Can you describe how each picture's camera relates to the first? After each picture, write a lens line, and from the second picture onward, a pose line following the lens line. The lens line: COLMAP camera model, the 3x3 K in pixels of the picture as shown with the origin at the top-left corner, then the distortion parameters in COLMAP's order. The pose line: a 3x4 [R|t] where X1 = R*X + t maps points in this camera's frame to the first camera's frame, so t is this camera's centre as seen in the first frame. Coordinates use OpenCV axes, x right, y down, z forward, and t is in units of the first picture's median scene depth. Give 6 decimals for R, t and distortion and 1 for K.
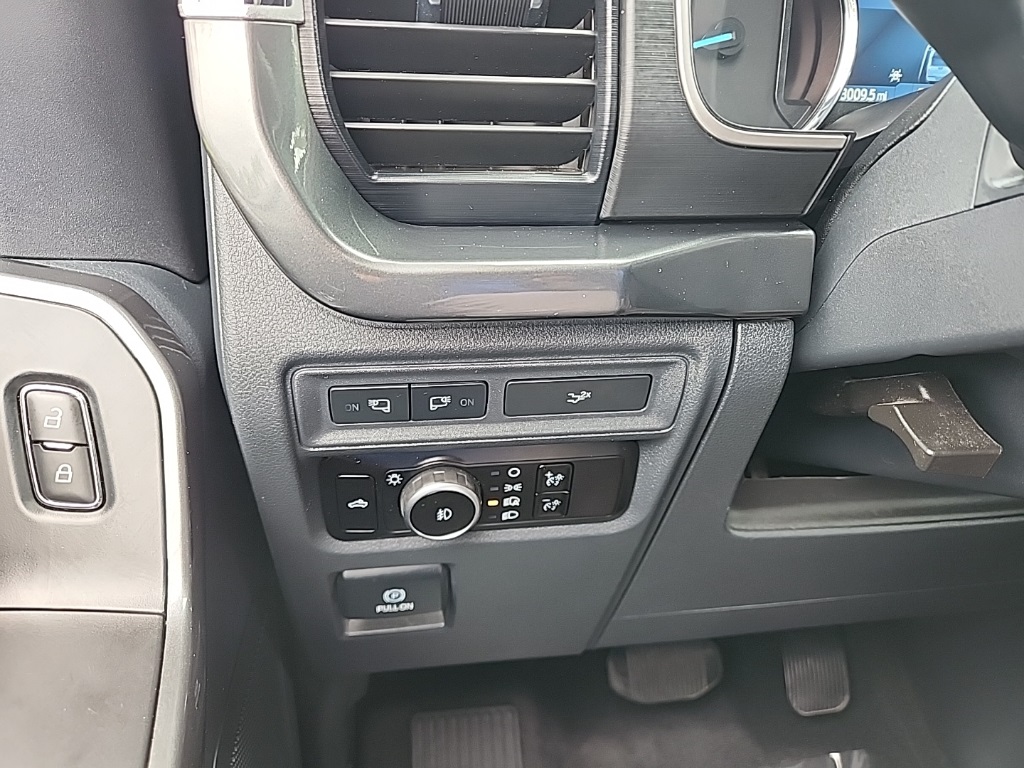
lens RADIAL K [[689.6, 0, 510.9], [0, 689.6, 392.6], [0, 0, 1]] dist [0.069685, -0.055953]
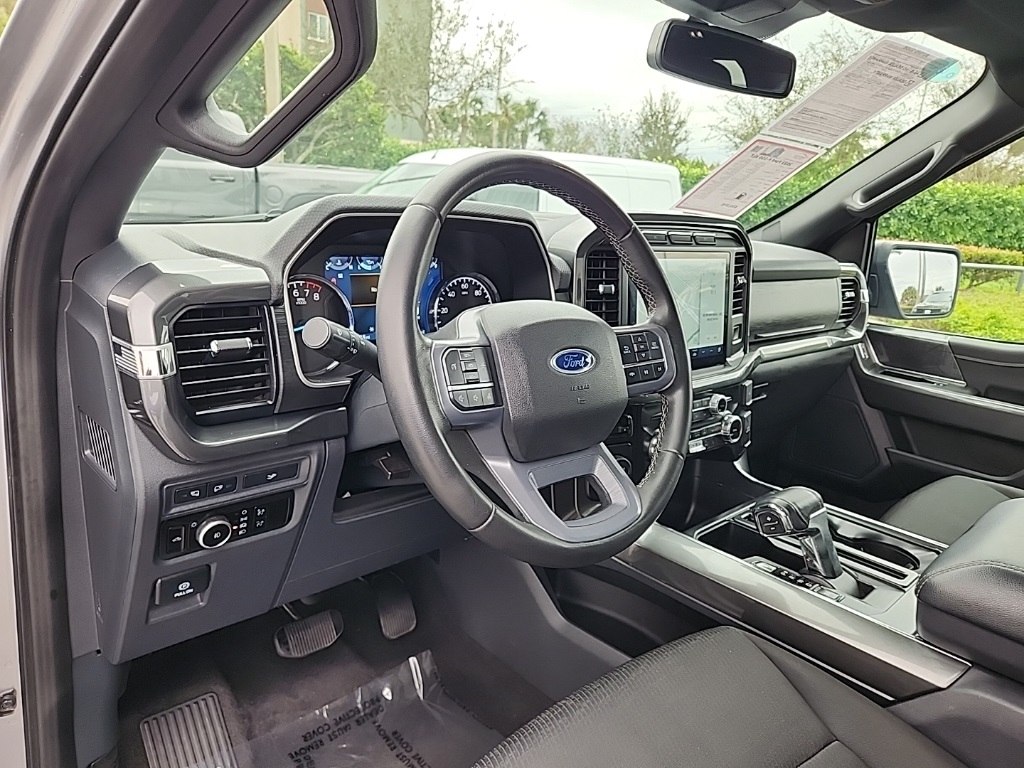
lens RADIAL K [[689.6, 0, 518.4], [0, 689.6, 376.9], [0, 0, 1]] dist [0.069685, -0.055953]
pose [[0.825184, -0.101557, 0.555660, -0.518386], [0.161894, 0.984958, -0.060402, -0.050534], [-0.541167, 0.139801, 0.829213, -1.642000]]
